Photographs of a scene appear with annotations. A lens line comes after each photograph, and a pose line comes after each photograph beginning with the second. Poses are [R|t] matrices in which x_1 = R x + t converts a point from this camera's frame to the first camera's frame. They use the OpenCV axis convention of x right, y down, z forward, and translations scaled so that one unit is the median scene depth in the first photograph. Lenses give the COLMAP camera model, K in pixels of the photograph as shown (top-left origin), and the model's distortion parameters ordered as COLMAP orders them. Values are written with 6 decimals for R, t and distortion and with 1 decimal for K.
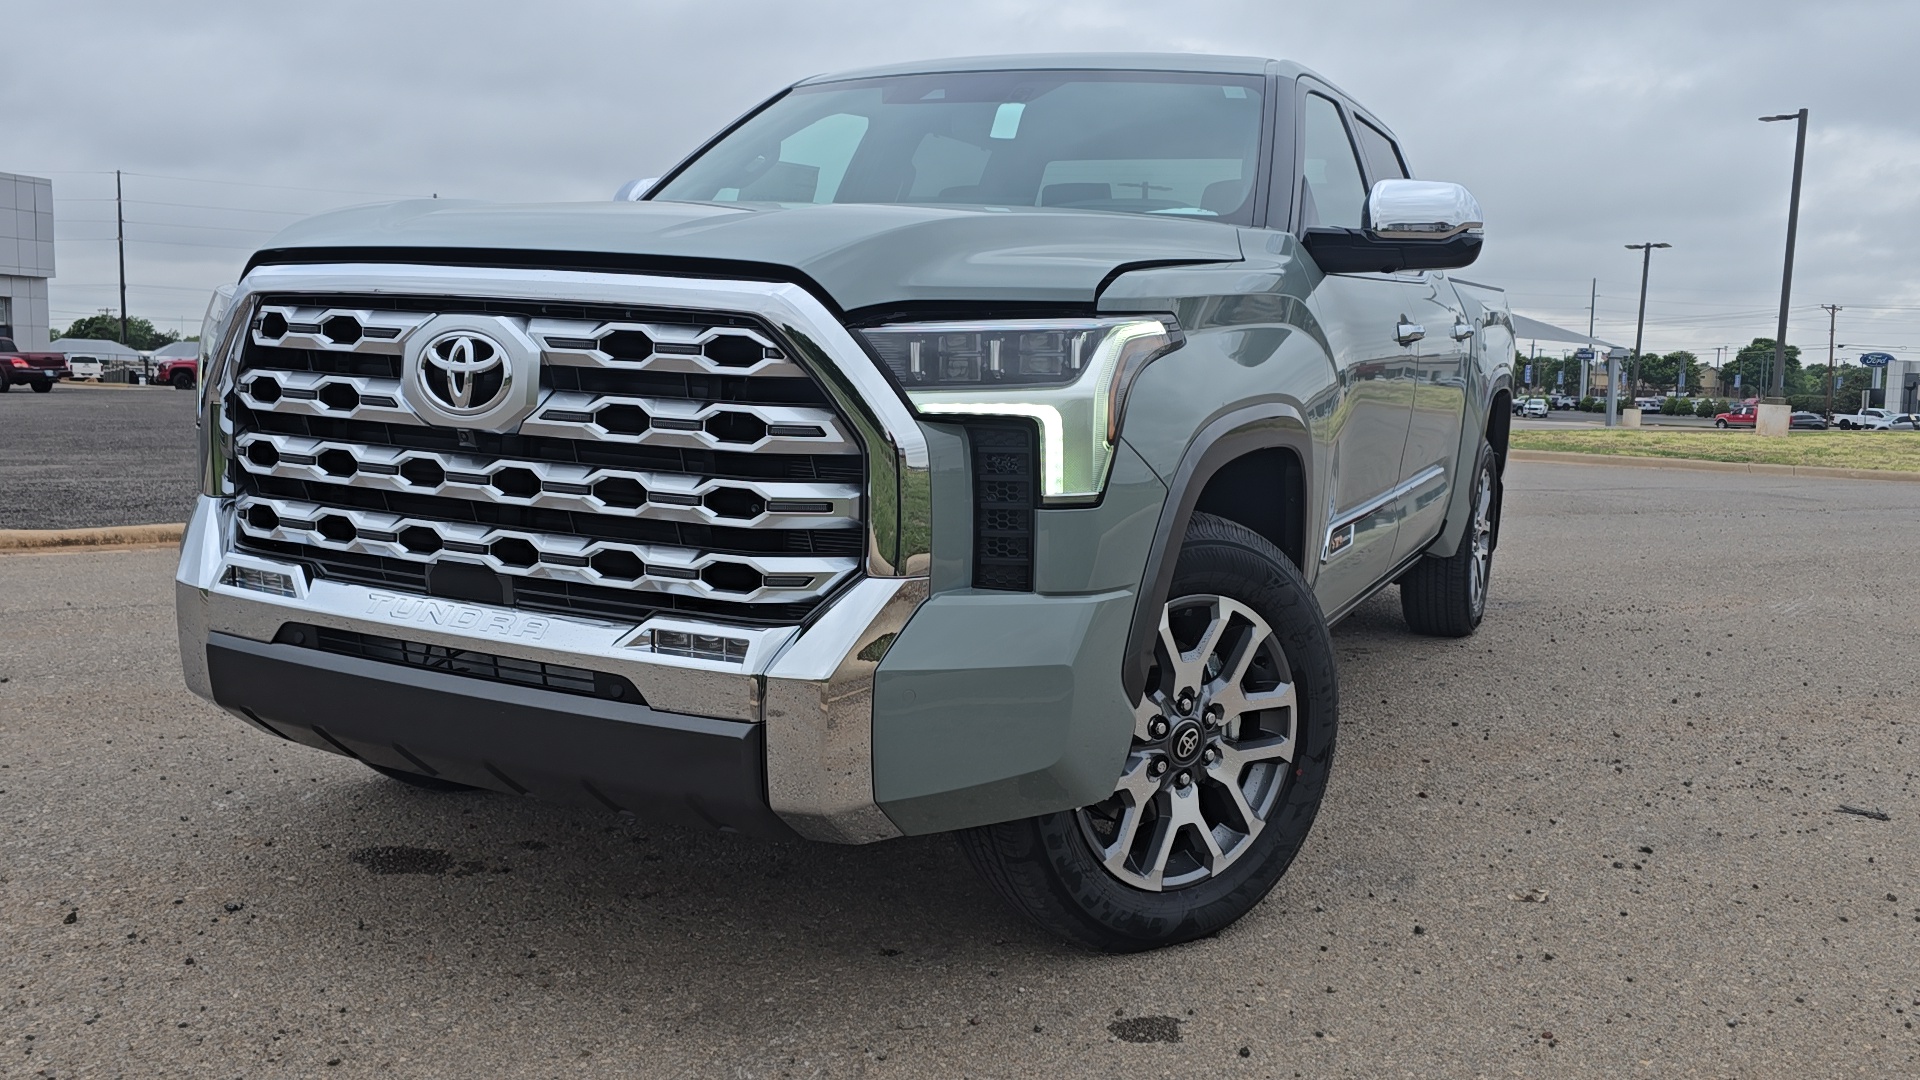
lens RADIAL K [[1569.6, 0, 950.4], [0, 1569.6, 533.7], [0, 0, 1]] dist [-0.000922, 0.012955]
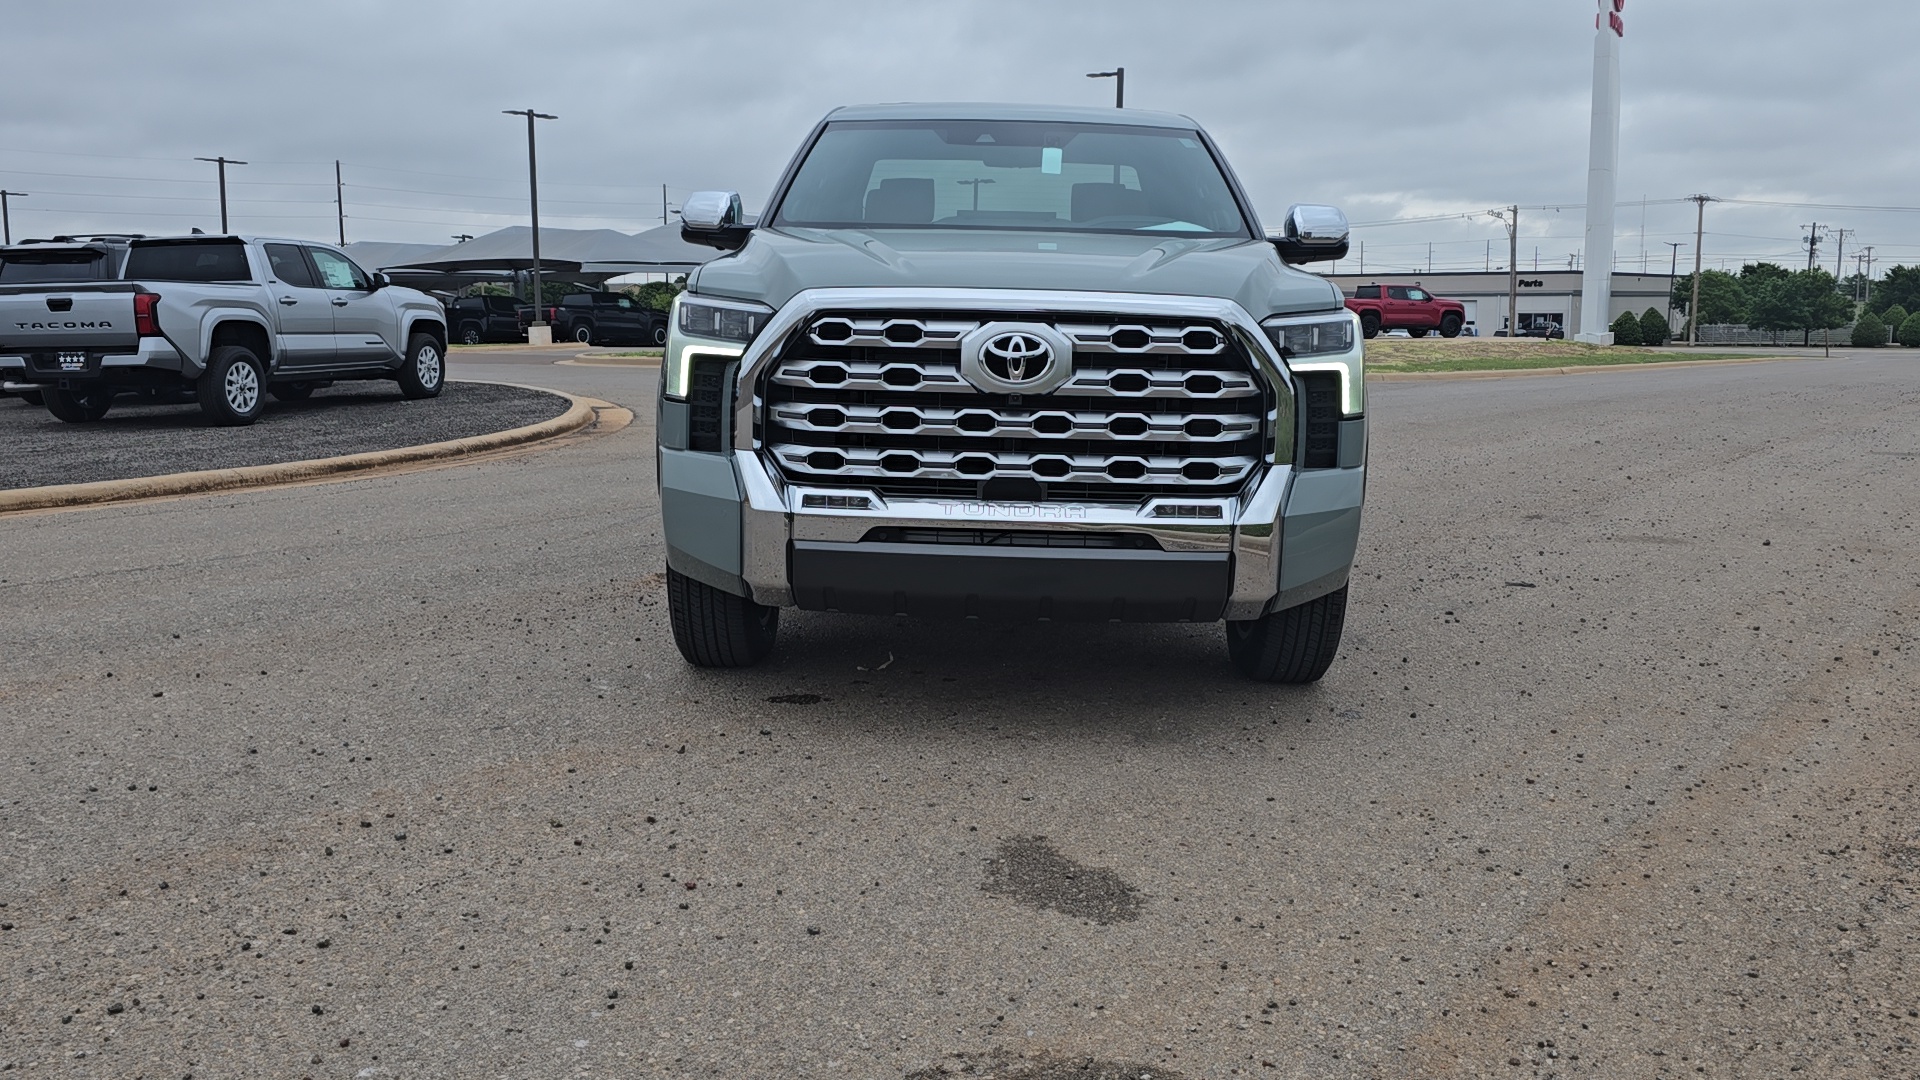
lens RADIAL K [[1569.6, 0, 949.5], [0, 1569.6, 539.1], [0, 0, 1]] dist [-0.000922, 0.012955]
pose [[0.912855, -0.088190, 0.398646, -1.006444], [0.068739, 0.995652, 0.062858, -0.023530], [-0.402457, -0.029977, 0.914948, -0.440015]]
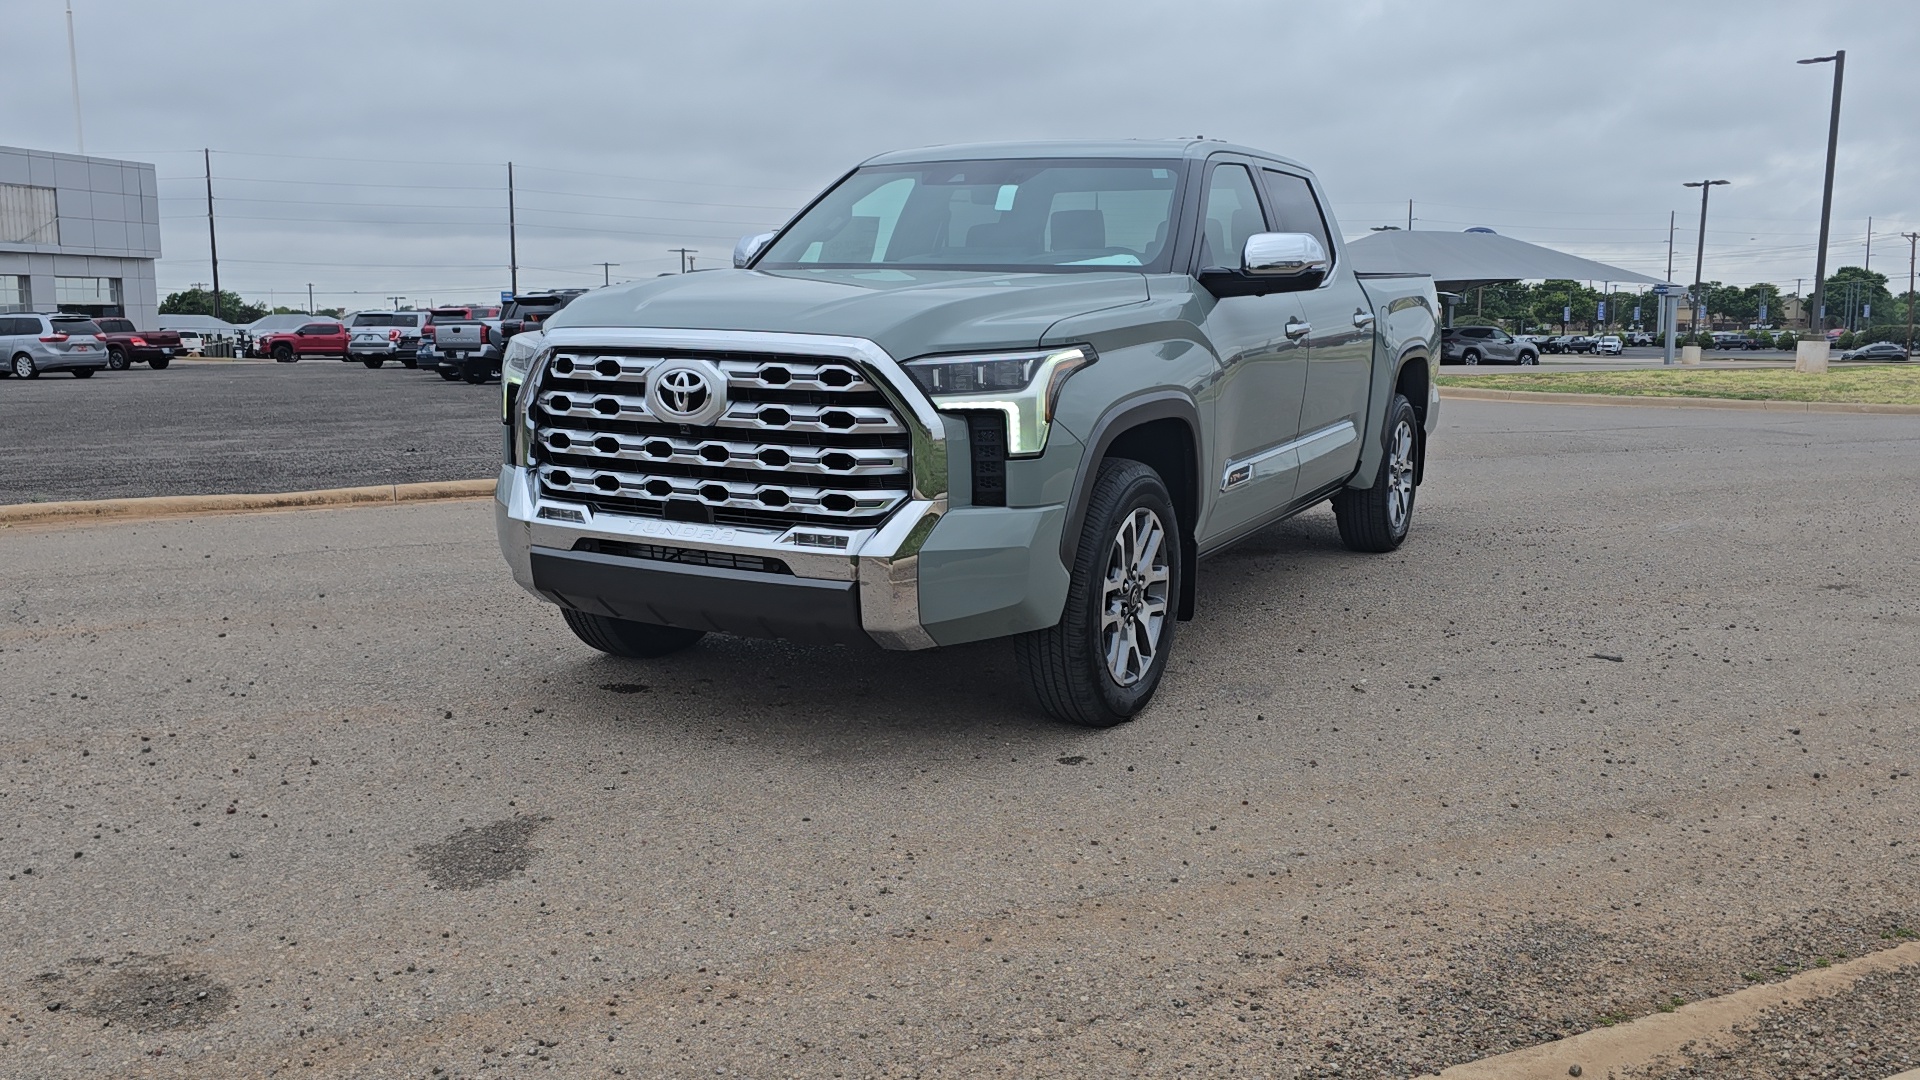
lens RADIAL K [[1569.6, 0, 957.8], [0, 1569.6, 541.4], [0, 0, 1]] dist [-0.000922, 0.012955]
pose [[0.998851, -0.024932, -0.040934, 0.066230], [0.026253, 0.999142, 0.032034, 0.016611], [0.040100, -0.033071, 0.998648, -0.742909]]
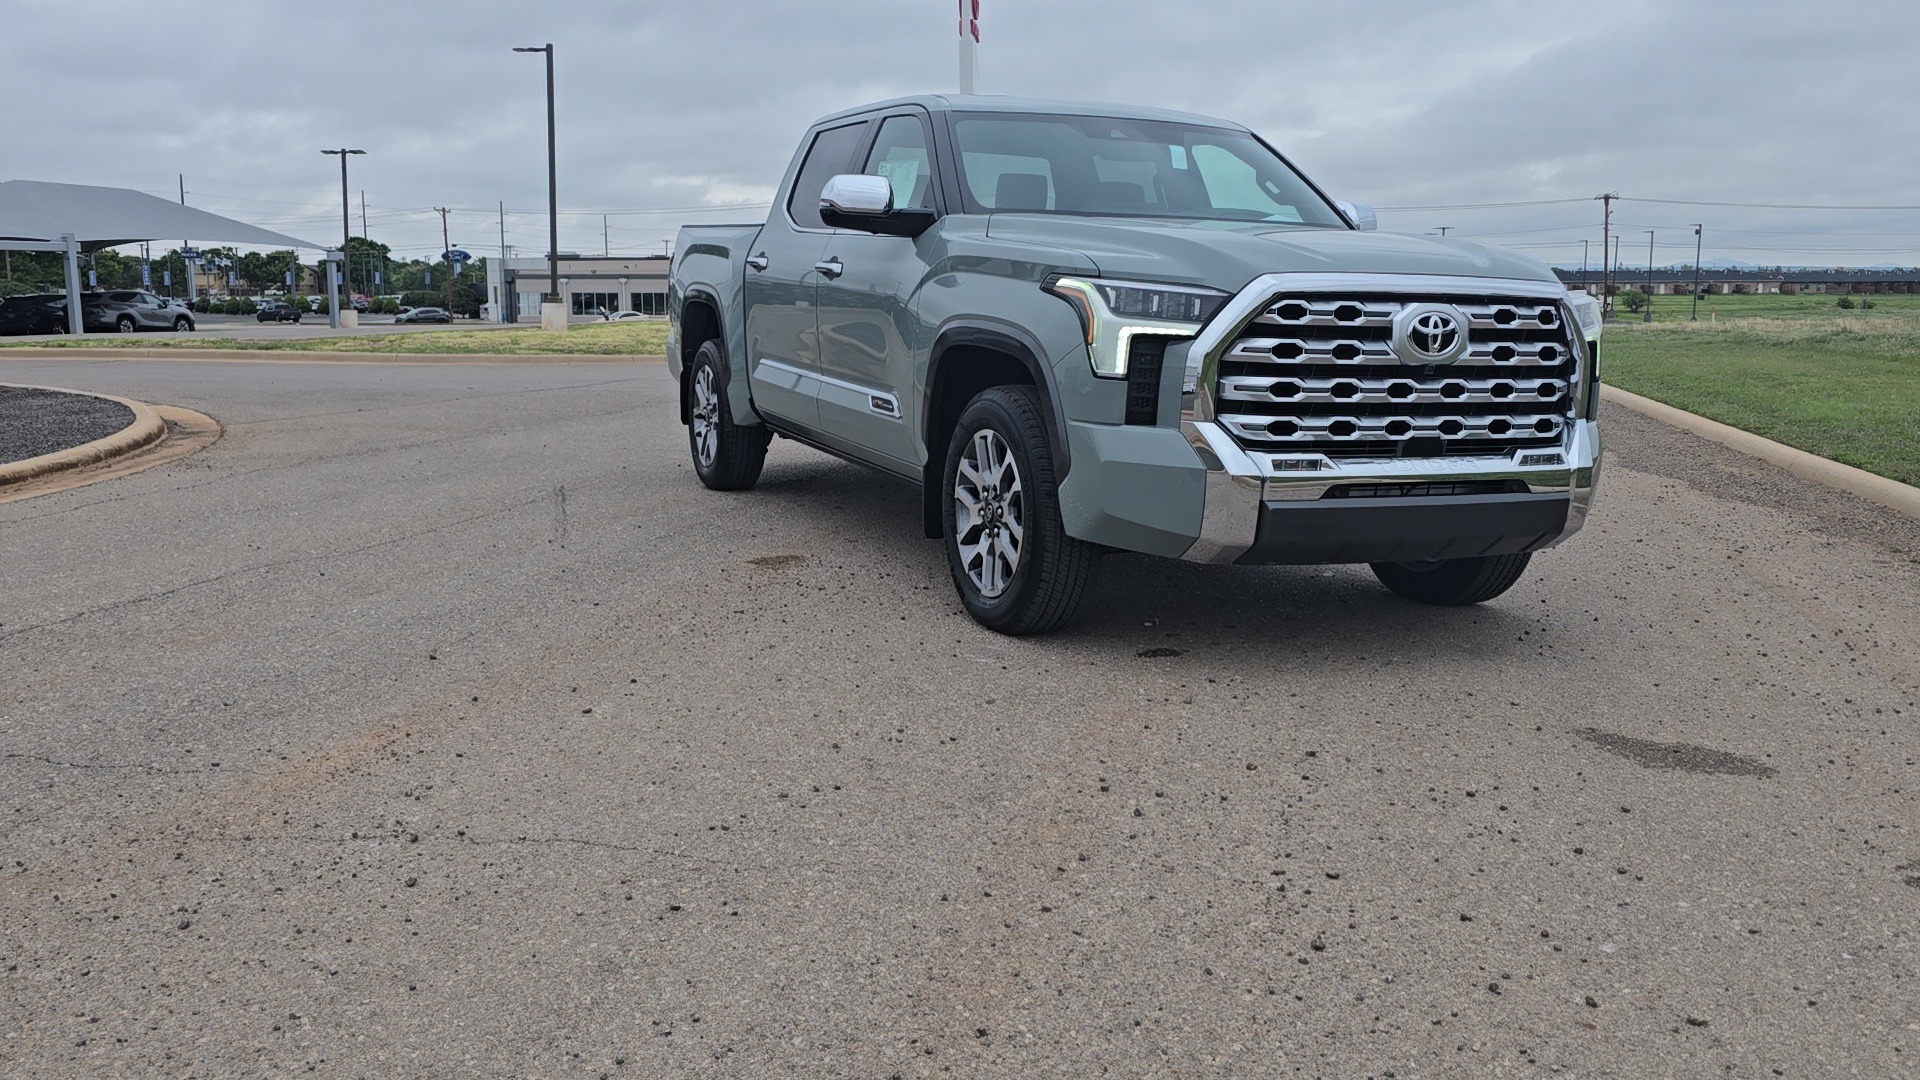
lens RADIAL K [[1569.6, 0, 956.3], [0, 1569.6, 534.1], [0, 0, 1]] dist [-0.000922, 0.012955]
pose [[0.667434, -0.143156, 0.730779, -2.047462], [0.096446, 0.989700, 0.105791, -0.117023], [-0.738397, -0.000128, 0.674366, 0.151799]]
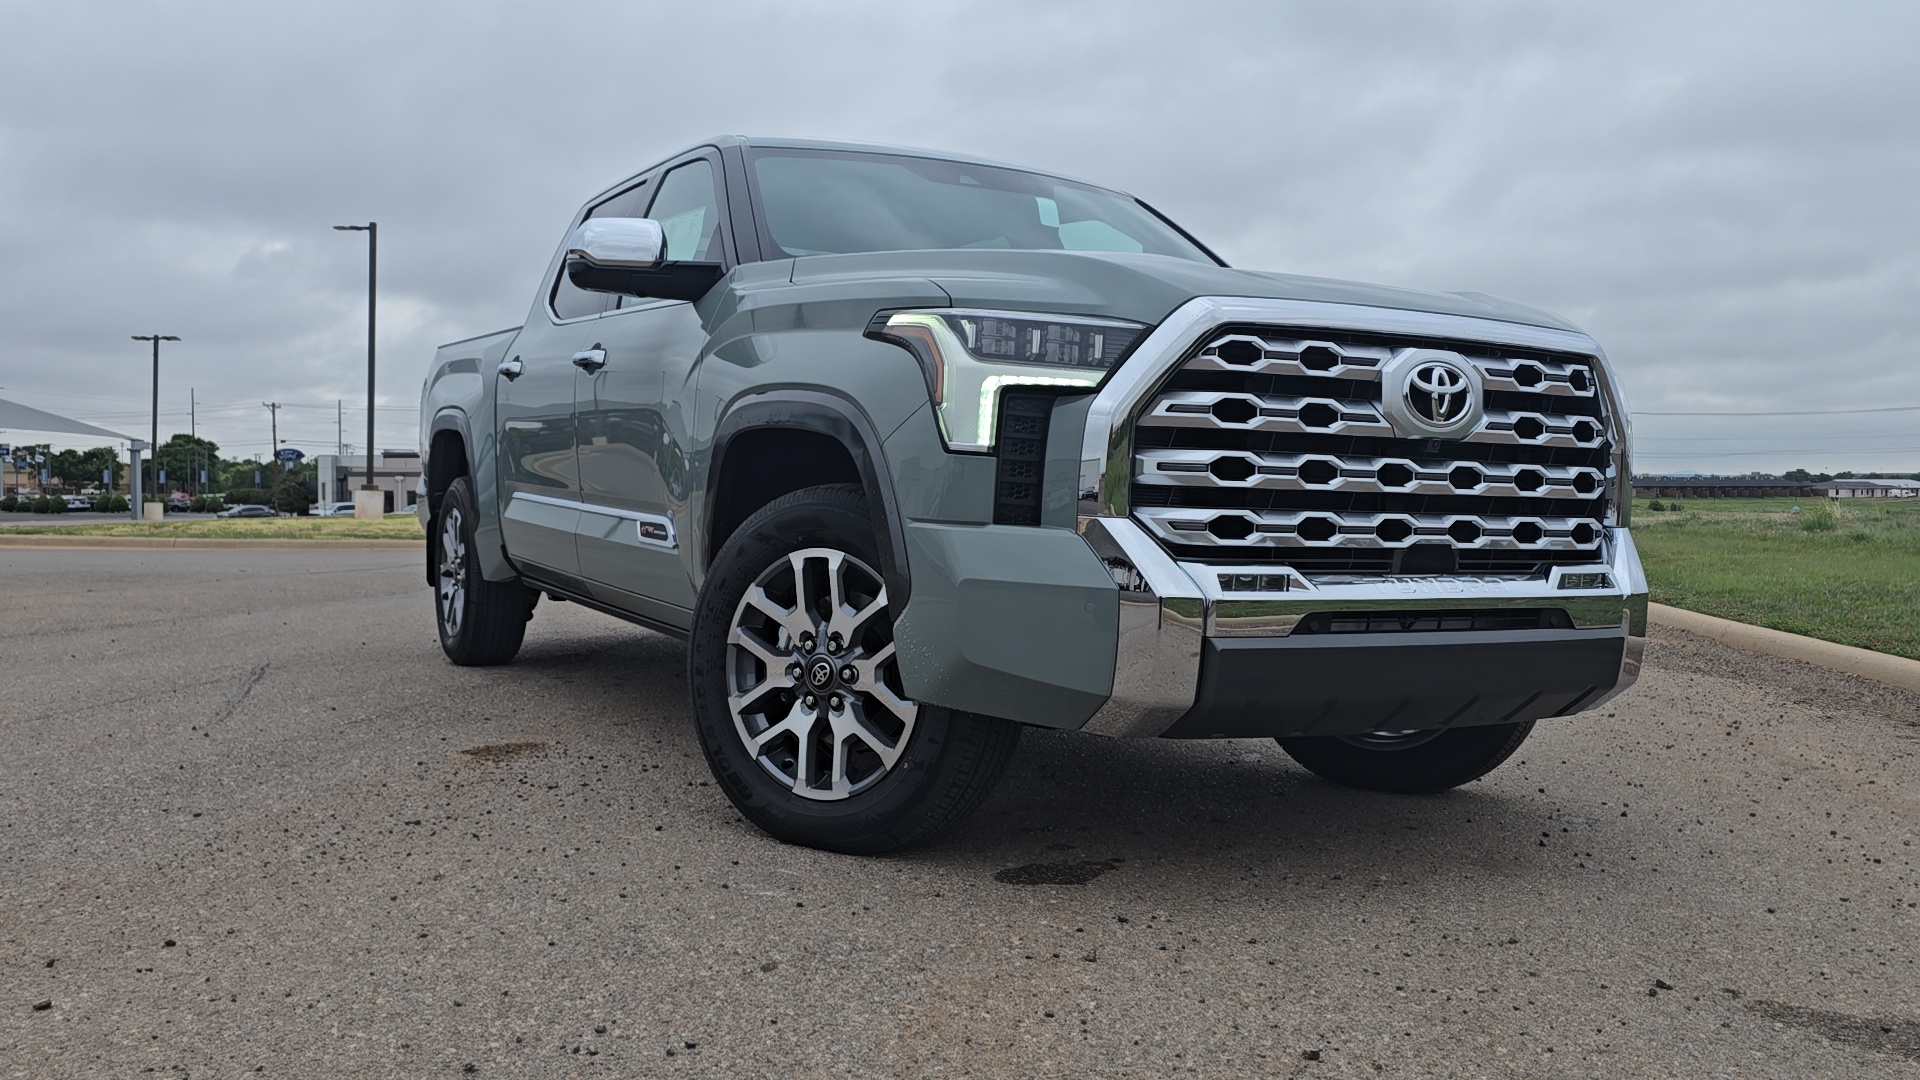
lens RADIAL K [[1569.6, 0, 964.2], [0, 1569.6, 535.6], [0, 0, 1]] dist [-0.000922, 0.012955]
pose [[0.588928, -0.052802, 0.806459, -1.542104], [0.100716, 0.994880, -0.008410, -0.015693], [-0.801885, 0.086176, 0.591231, 0.548534]]
